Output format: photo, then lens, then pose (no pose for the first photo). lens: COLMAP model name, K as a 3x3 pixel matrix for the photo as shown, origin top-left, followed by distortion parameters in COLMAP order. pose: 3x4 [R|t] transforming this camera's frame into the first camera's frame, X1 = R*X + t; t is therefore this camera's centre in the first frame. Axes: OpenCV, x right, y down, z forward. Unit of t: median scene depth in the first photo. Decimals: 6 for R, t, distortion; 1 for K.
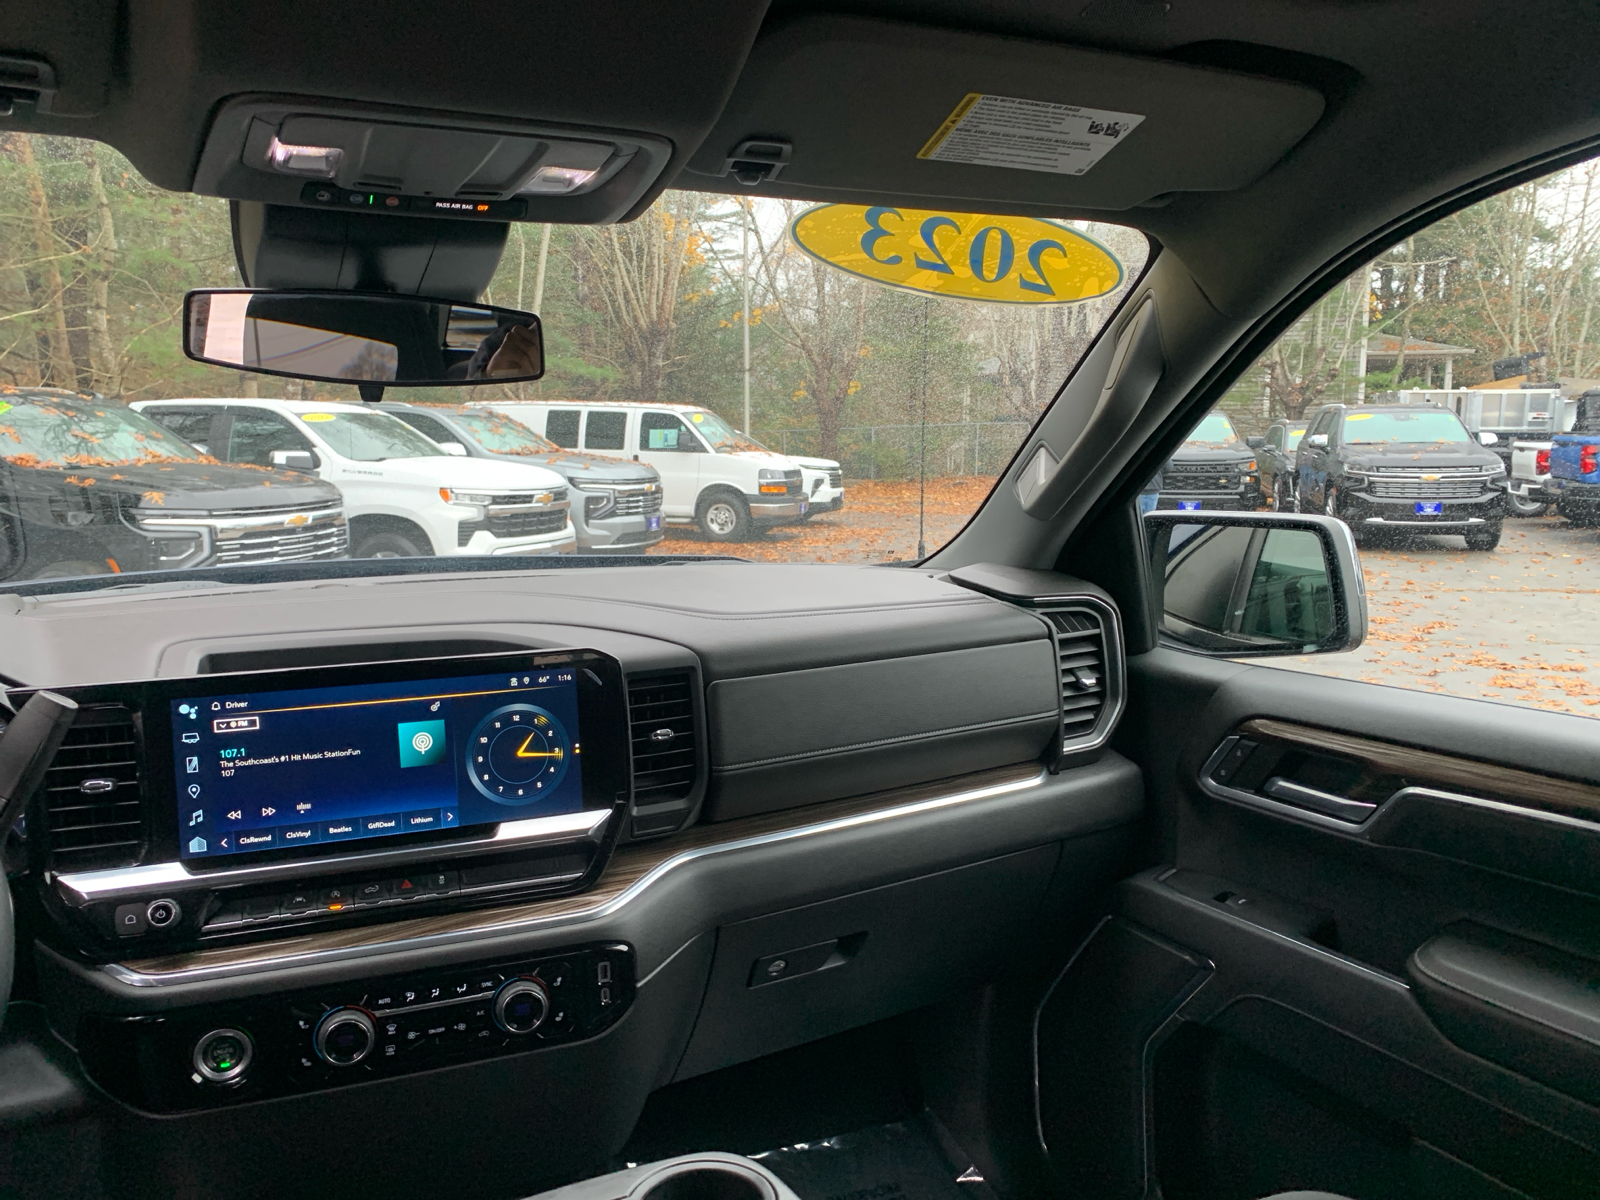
lens RADIAL K [[1209.2, 0, 852.1], [0, 1209.2, 594.5], [0, 0, 1]] dist [0.001305, -0.001772]
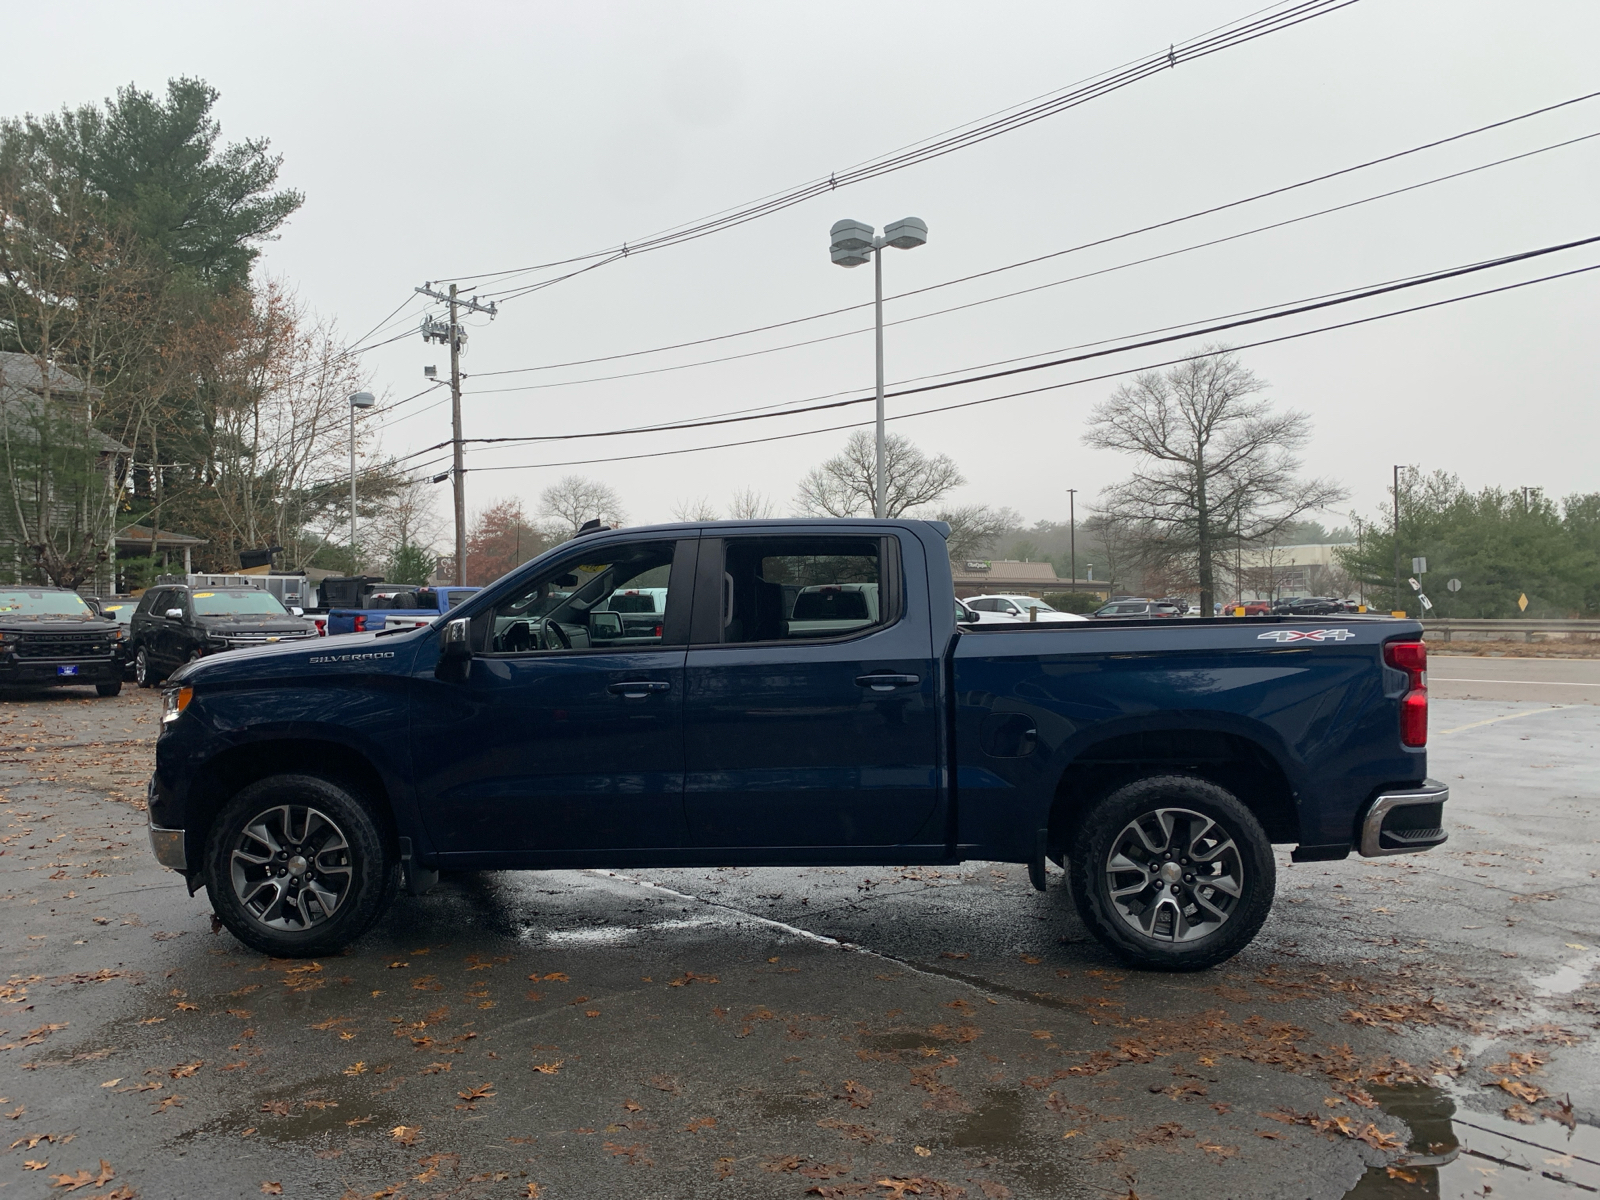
lens RADIAL K [[1263.5, 0, 800.0], [0, 1263.5, 600.0], [0, 0, 1]] dist [-0.001327, -0.005643]
pose [[0.544149, 0.008508, 0.838946, -0.280237], [0.112491, 0.990180, -0.083005, 0.031599], [-0.831413, 0.139541, 0.537848, -0.190501]]
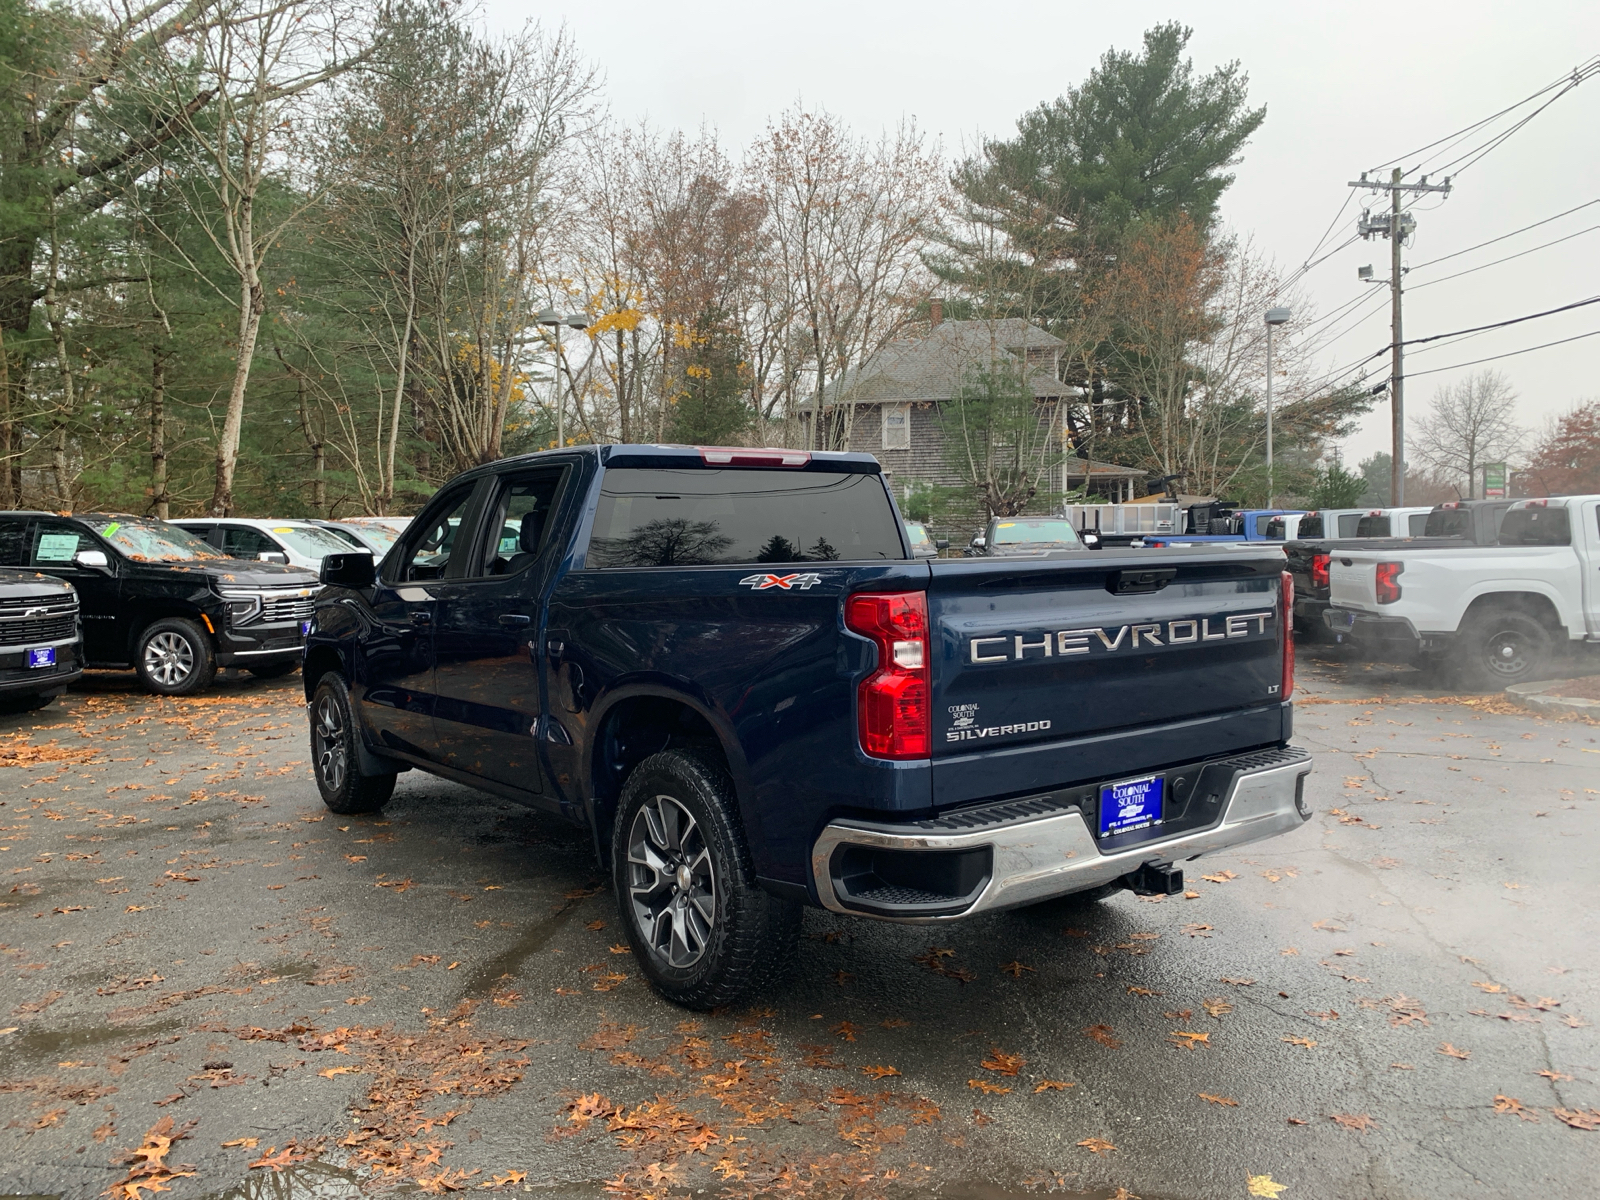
lens RADIAL K [[1253.4, 0, 793.2], [0, 1253.4, 608.9], [0, 0, 1]] dist [0.012950, -0.005903]
pose [[0.994442, -0.015452, 0.104147, 0.011284], [0.023922, 0.996461, -0.080575, 0.049575], [-0.102533, 0.082619, 0.991293, -0.331532]]
